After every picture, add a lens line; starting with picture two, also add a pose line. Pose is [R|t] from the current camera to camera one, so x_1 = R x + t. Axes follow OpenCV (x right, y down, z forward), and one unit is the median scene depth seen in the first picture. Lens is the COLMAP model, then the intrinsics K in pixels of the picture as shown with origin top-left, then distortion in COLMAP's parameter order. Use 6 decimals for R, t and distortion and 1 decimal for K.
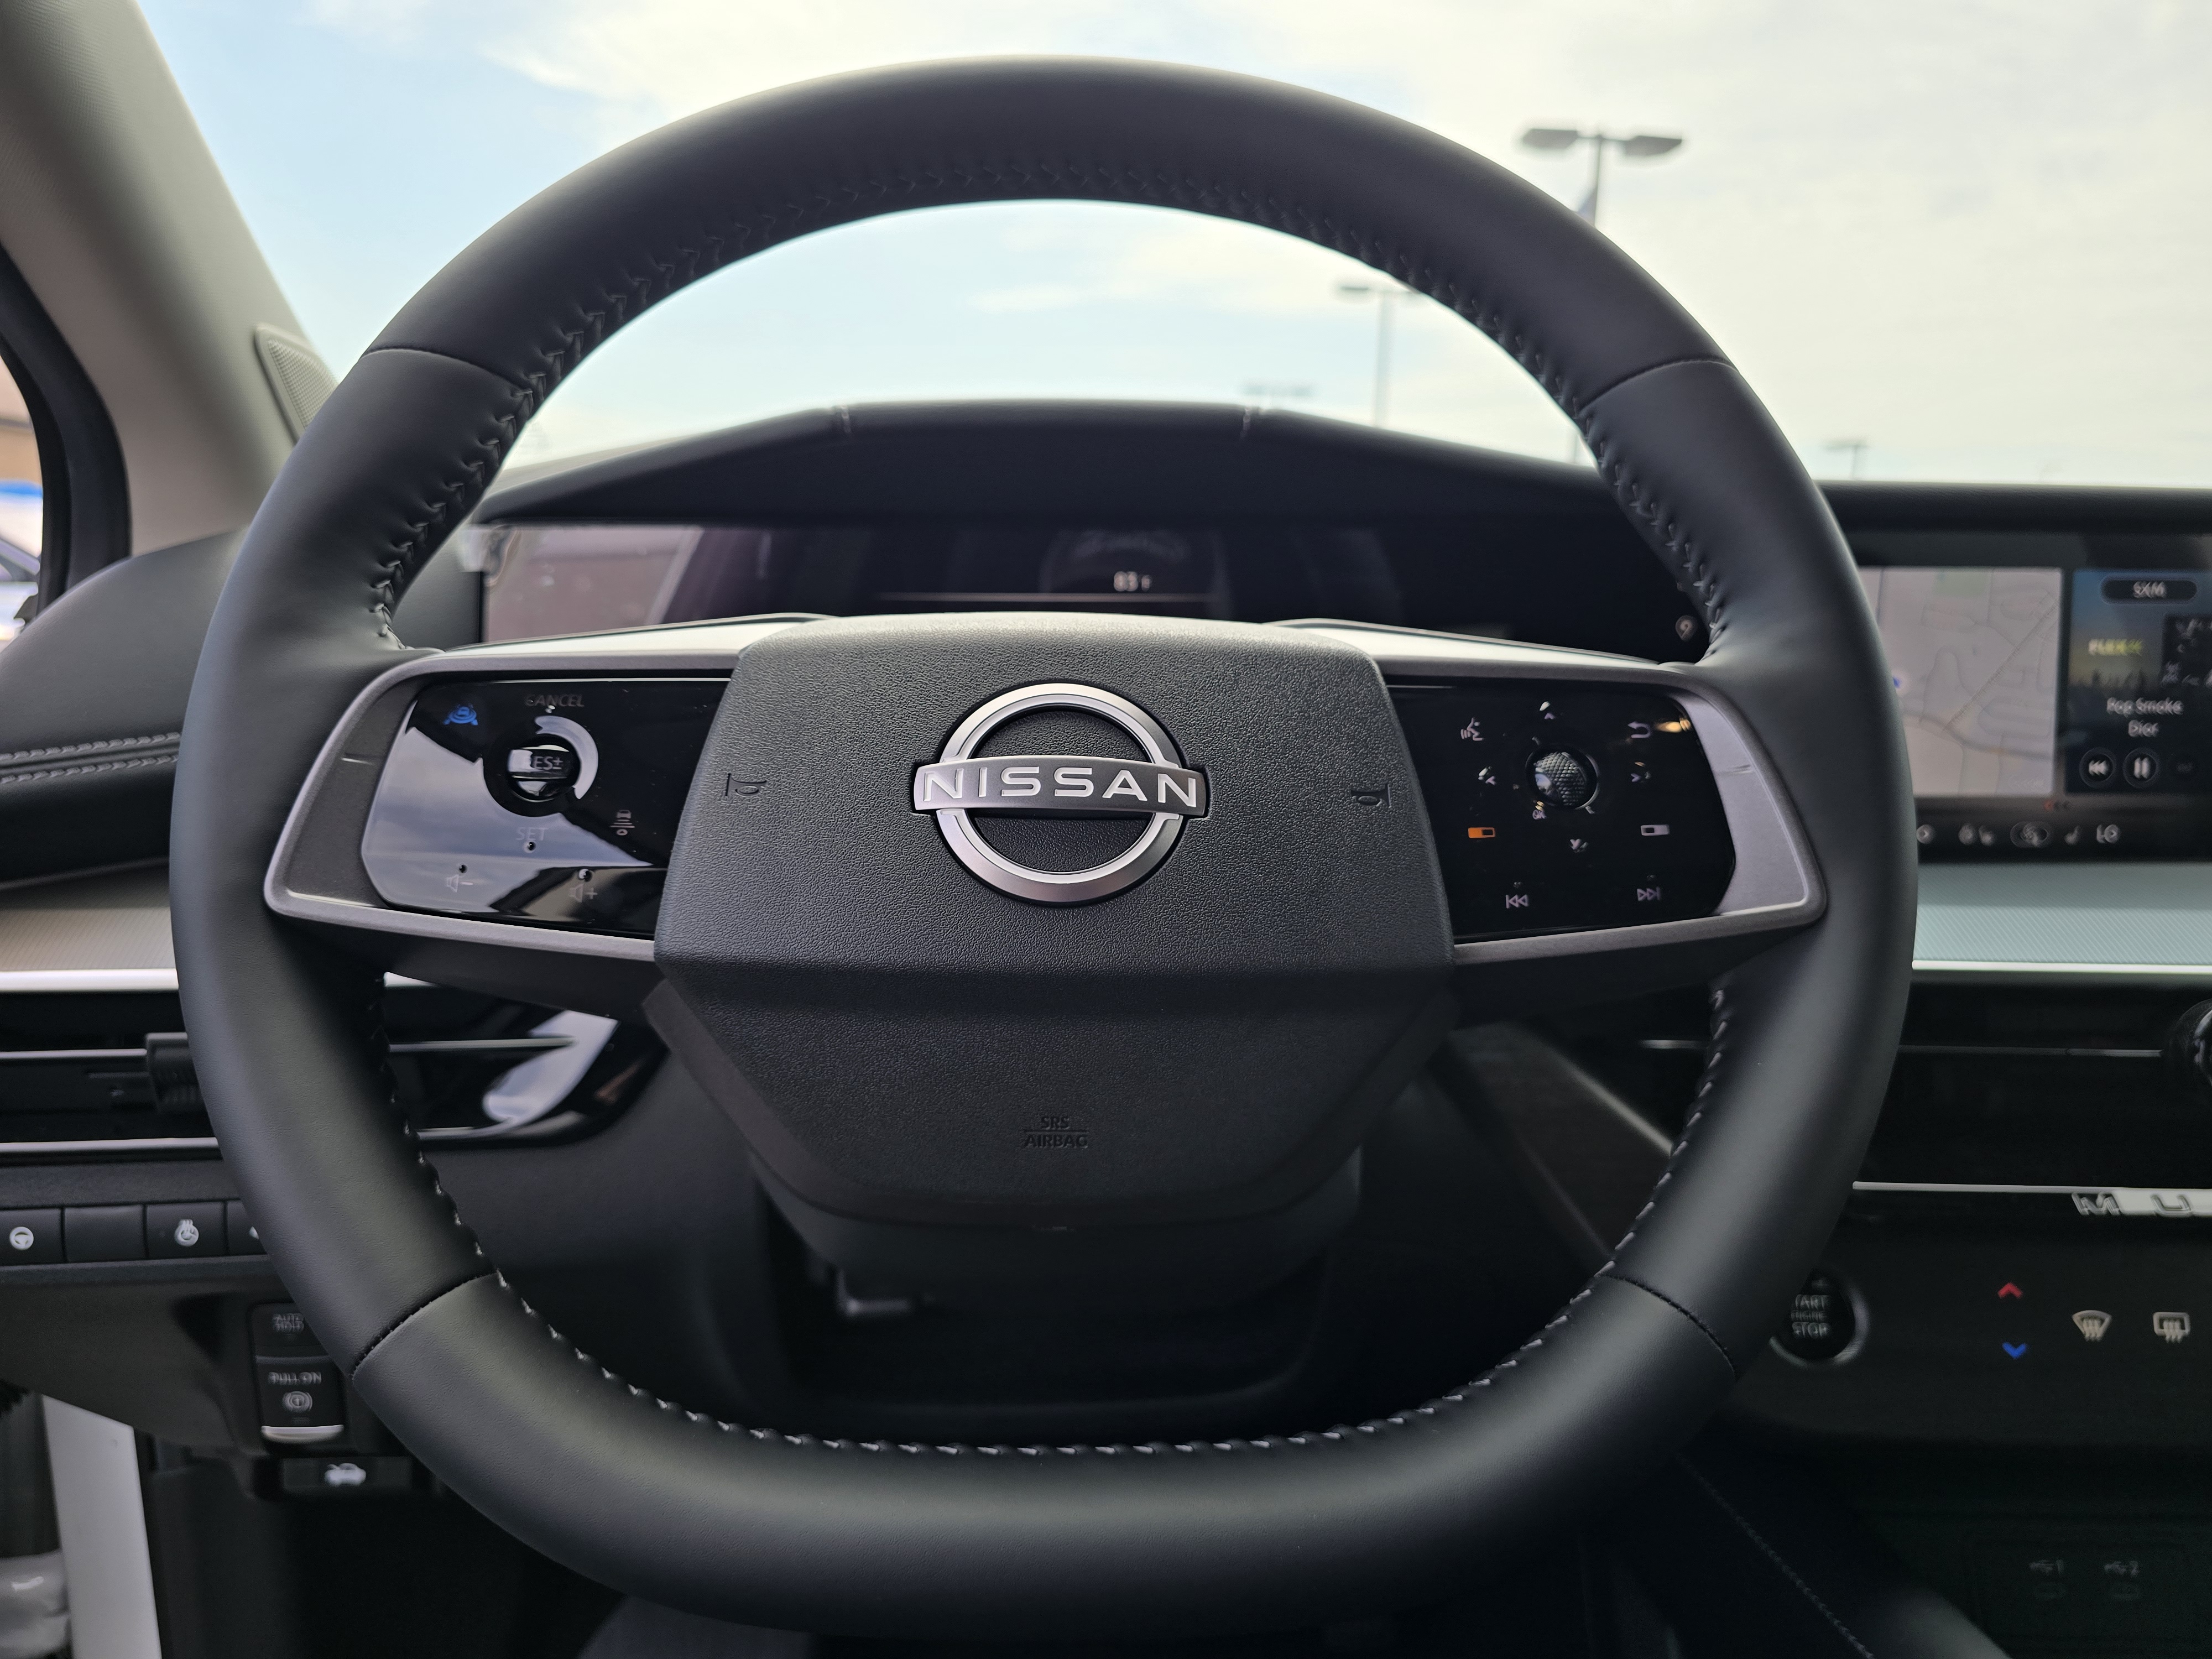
lens RADIAL K [[1545.8, 0, 1098.2], [0, 1545.8, 841.3], [0, 0, 1]] dist [-0.003059, -0.007088]
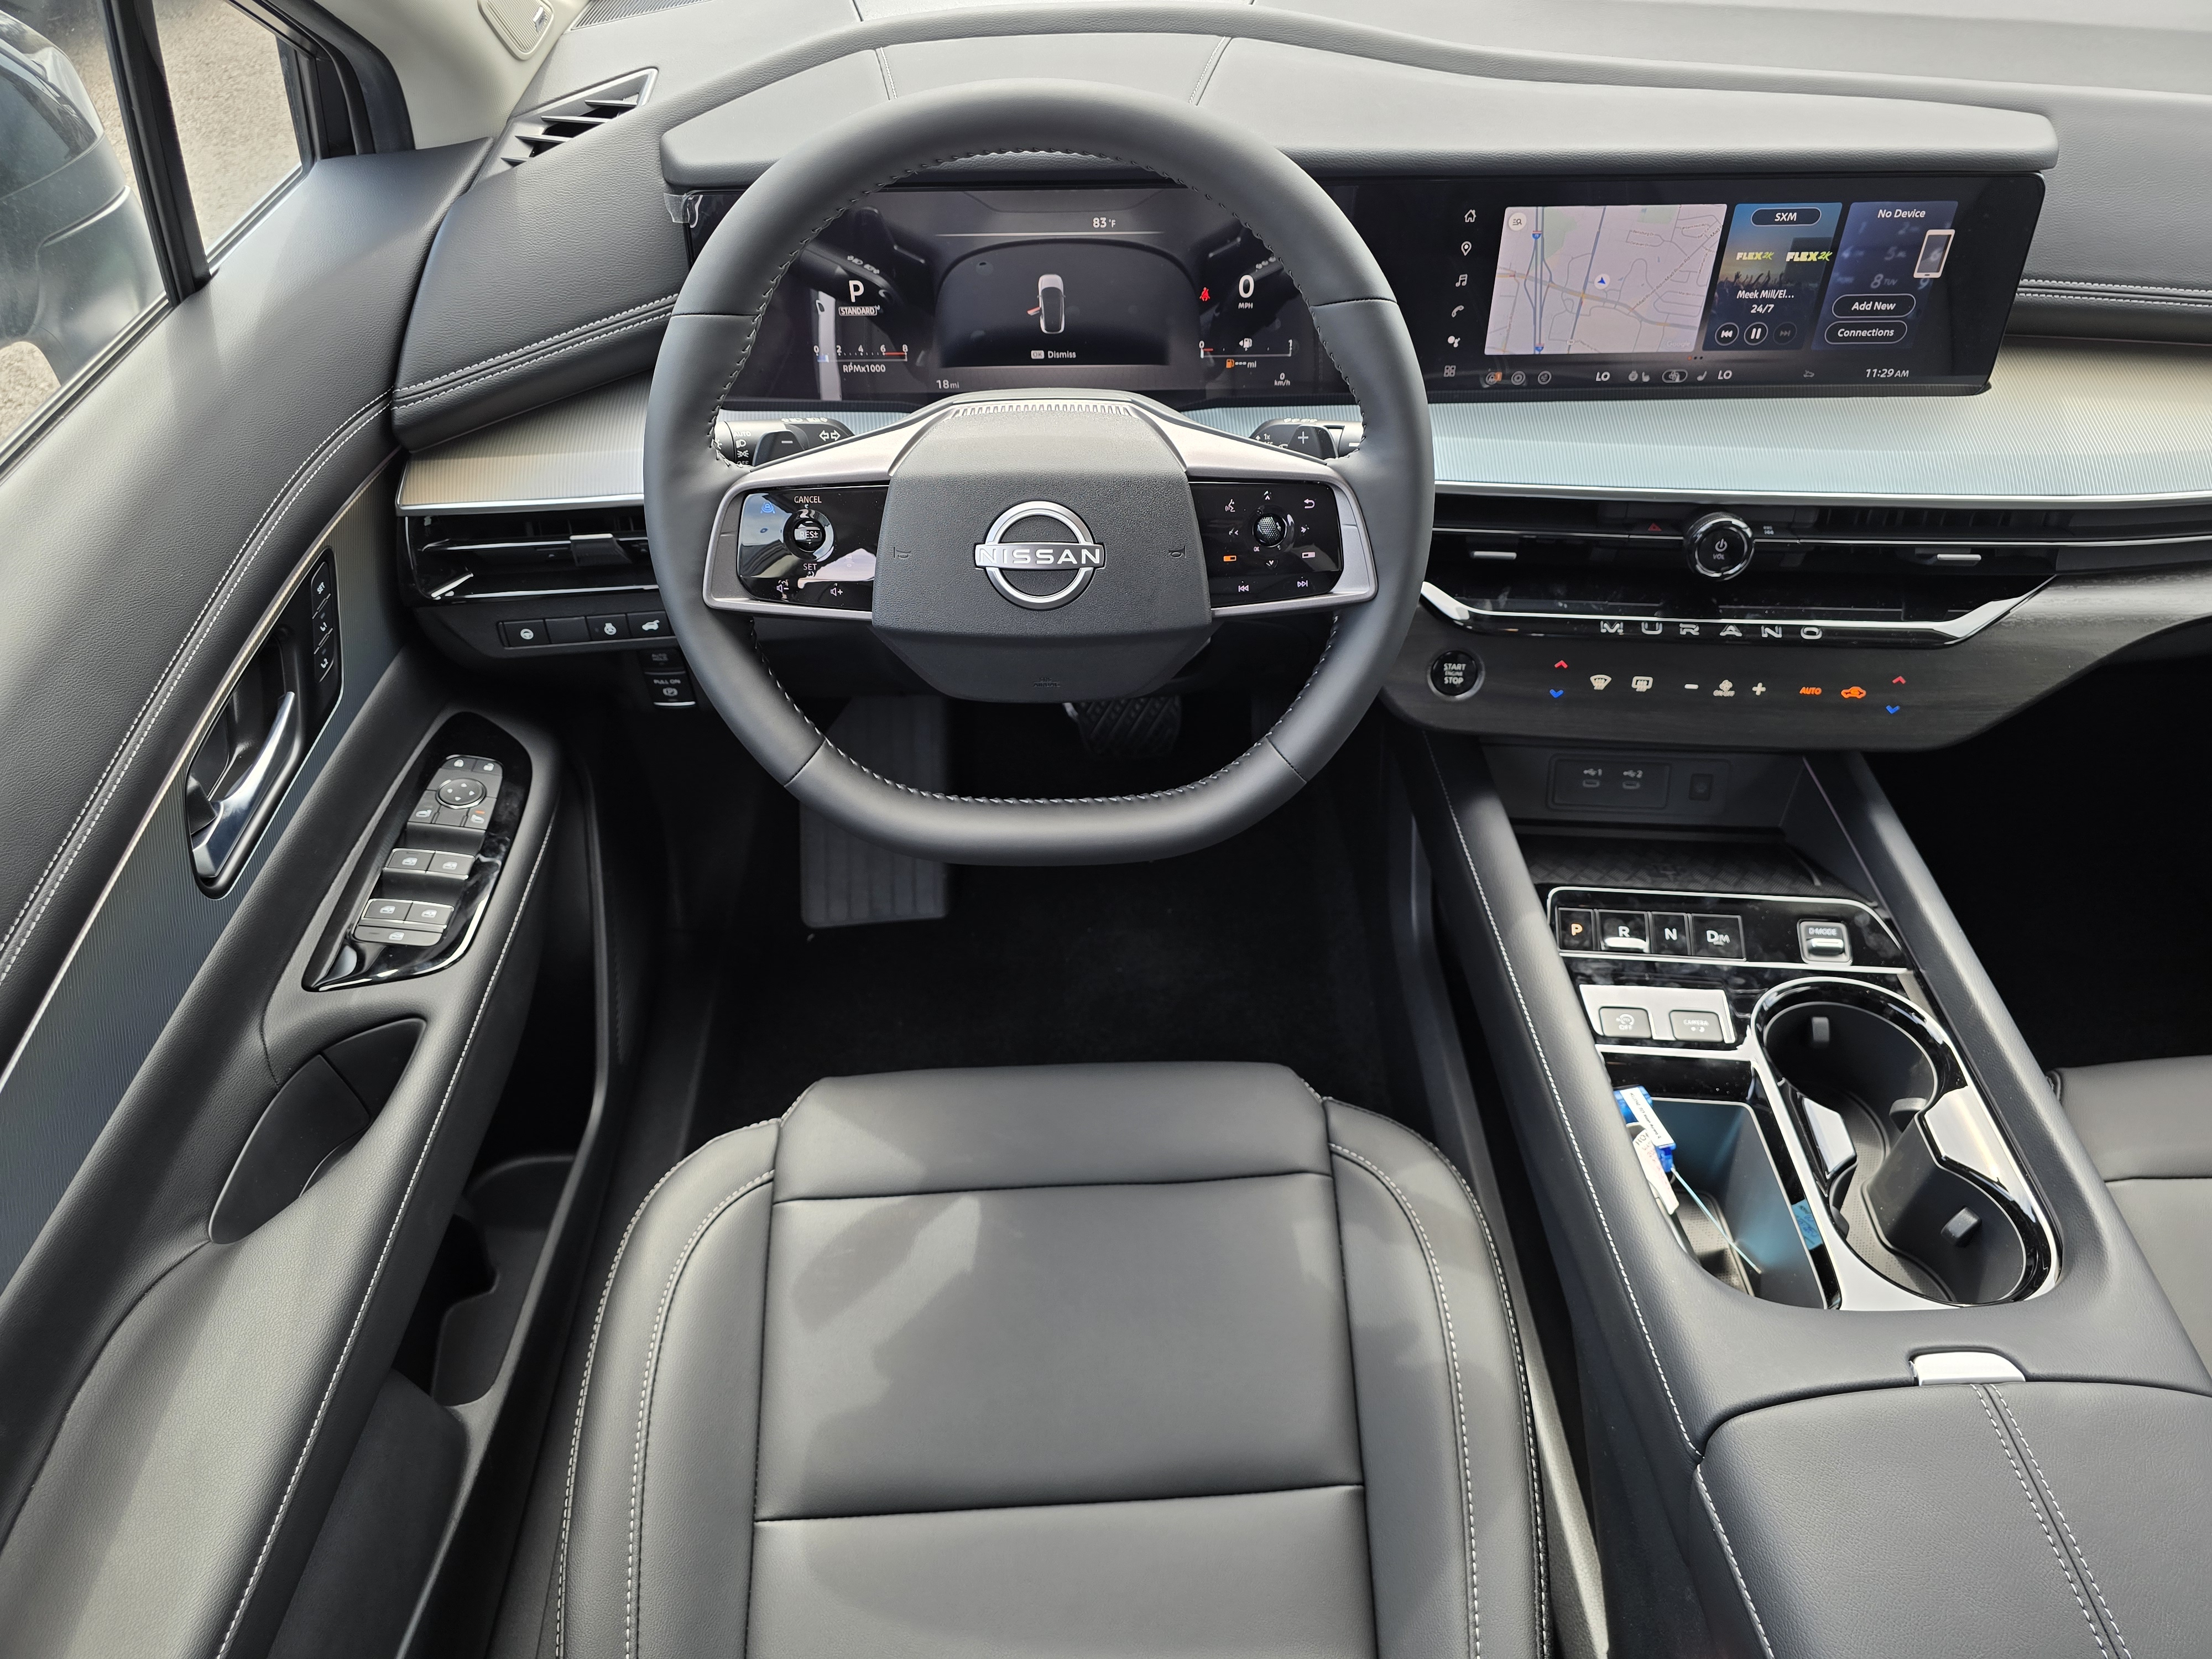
lens RADIAL K [[1494.8, 0, 1100.0], [0, 1494.8, 822.1], [0, 0, 1]] dist [0.040318, -0.057285]
pose [[0.999039, 0.013078, -0.041832, 0.103956], [0.013001, 0.823058, 0.567808, -0.616904], [0.041857, -0.567806, 0.822097, -0.667288]]
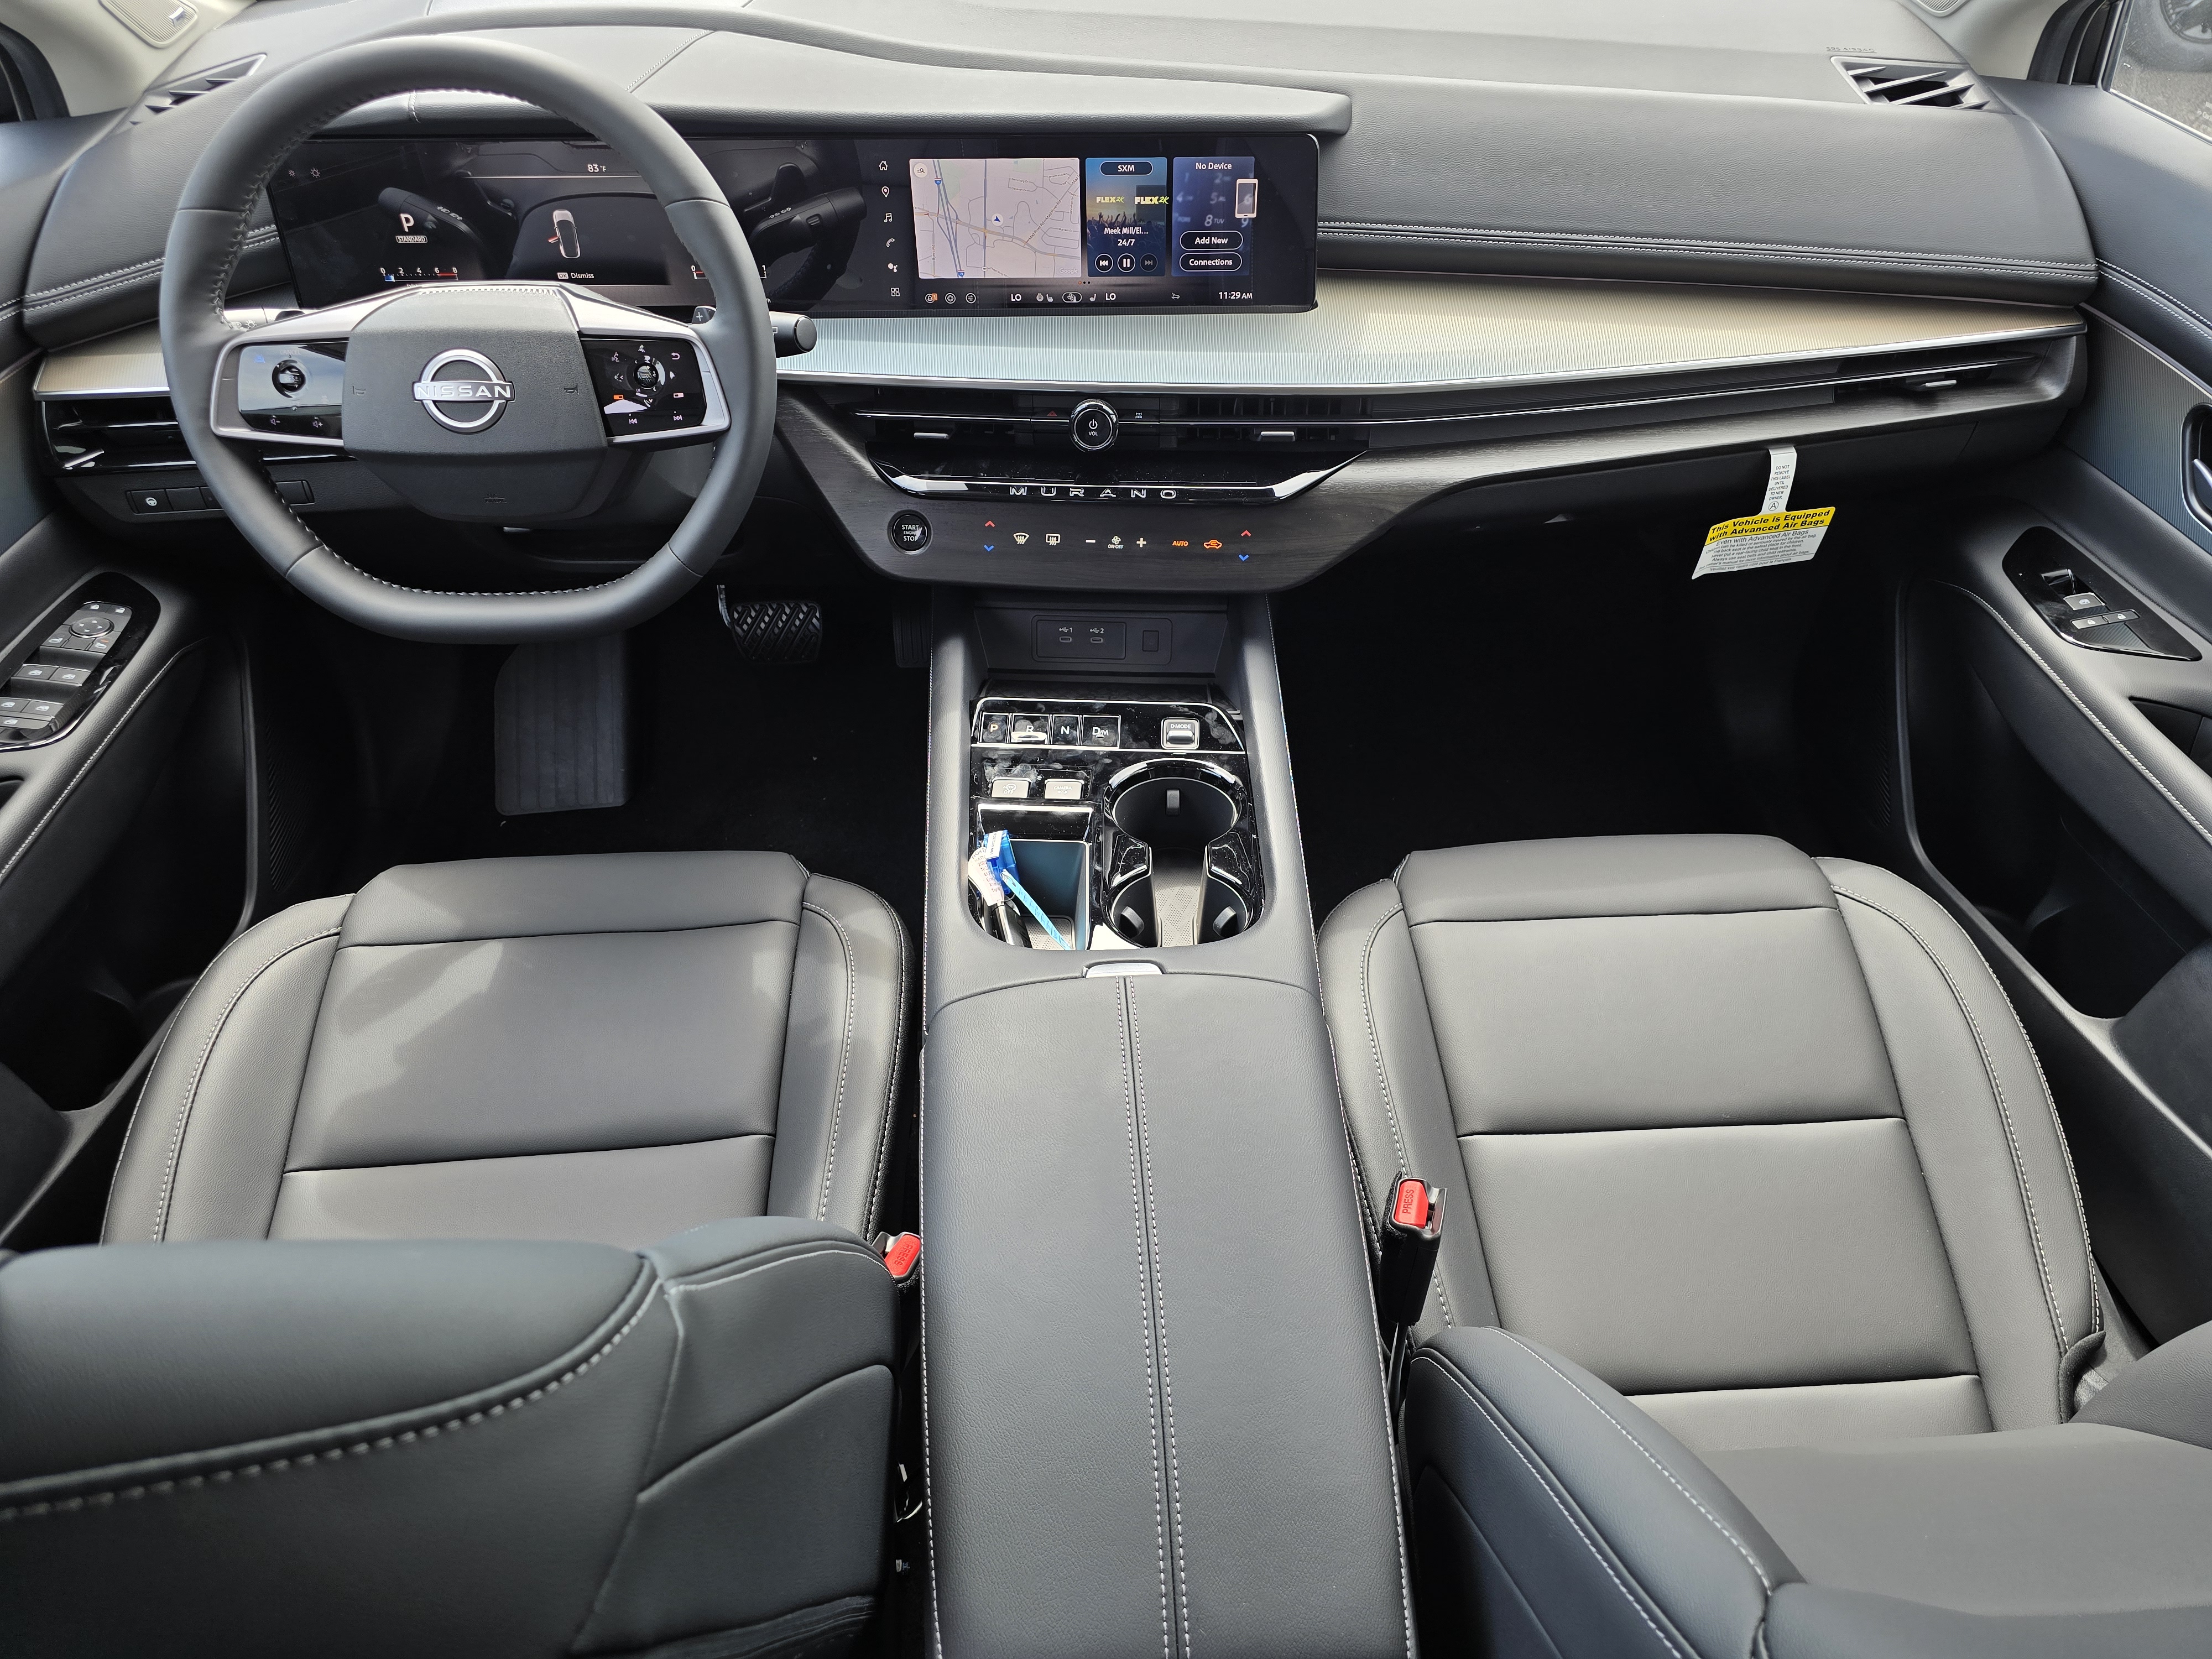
lens RADIAL K [[1475.6, 0, 1108.3], [0, 1475.6, 825.6], [0, 0, 1]] dist [0.042999, -0.050243]
pose [[0.999978, 0.001955, -0.006306, 0.803444], [0.001750, 0.842537, 0.538635, -0.563912], [0.006366, -0.538634, 0.842516, -1.216384]]
